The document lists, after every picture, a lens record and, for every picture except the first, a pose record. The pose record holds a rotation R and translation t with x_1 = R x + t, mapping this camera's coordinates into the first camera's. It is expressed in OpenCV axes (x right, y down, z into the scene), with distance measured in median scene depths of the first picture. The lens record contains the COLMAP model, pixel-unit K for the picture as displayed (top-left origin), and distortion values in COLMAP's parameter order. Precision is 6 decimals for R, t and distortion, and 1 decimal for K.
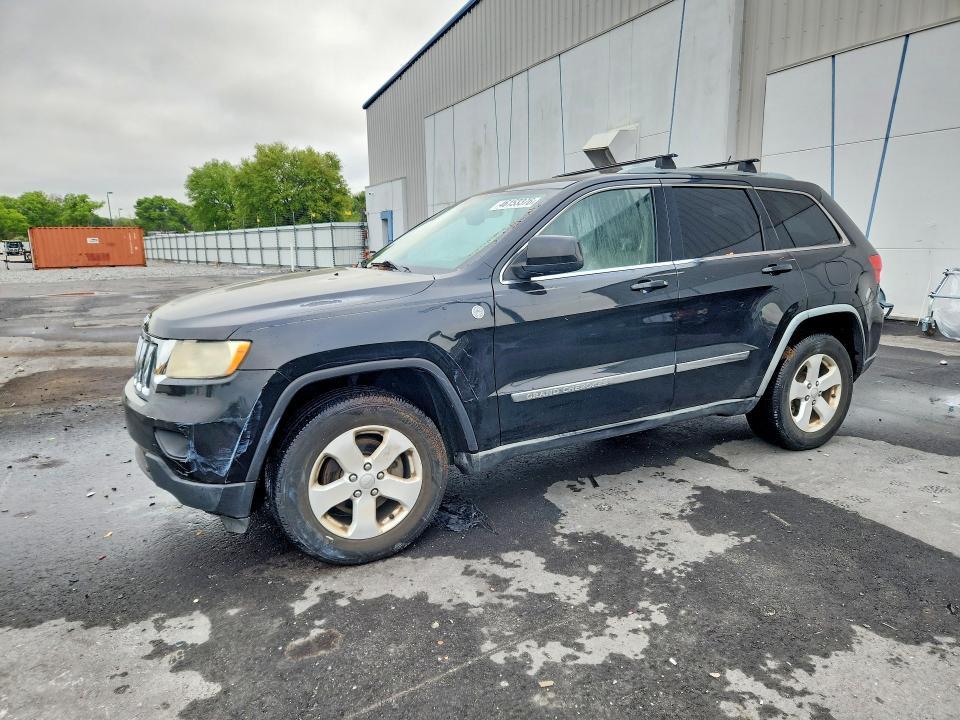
lens RADIAL K [[681.5, 0, 481.9], [0, 681.5, 365.8], [0, 0, 1]] dist [0.033170, -0.023361]
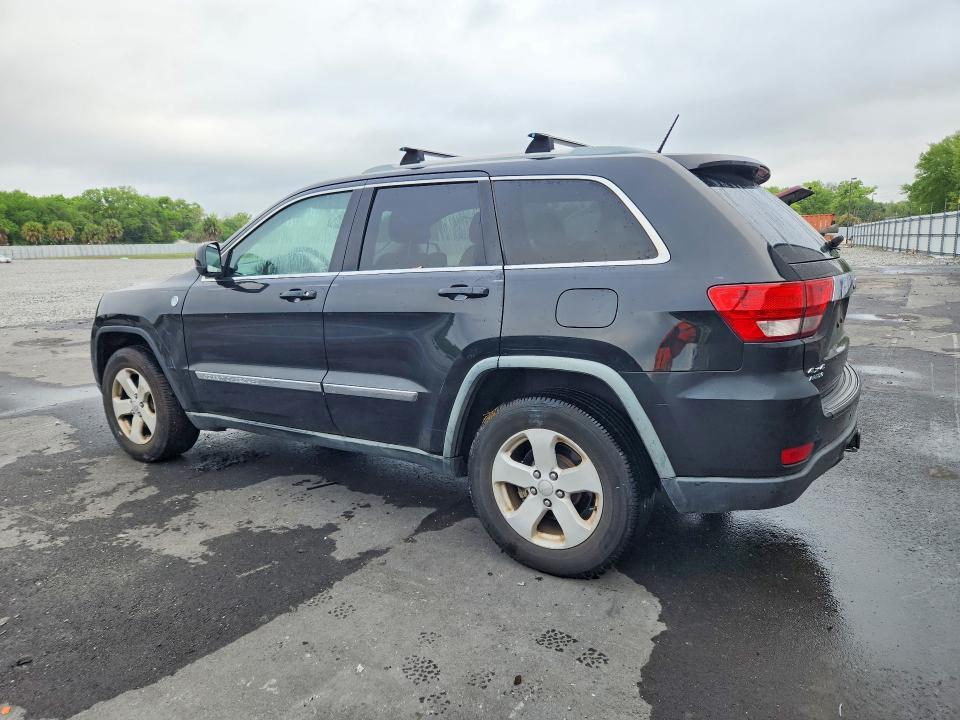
lens RADIAL K [[681.5, 0, 484.4], [0, 681.5, 358.8], [0, 0, 1]] dist [0.033170, -0.023361]
pose [[0.457839, 0.161177, -0.874303, 1.209625], [-0.149499, 0.983383, 0.102999, -0.166789], [0.876375, 0.083550, 0.474327, 0.765402]]
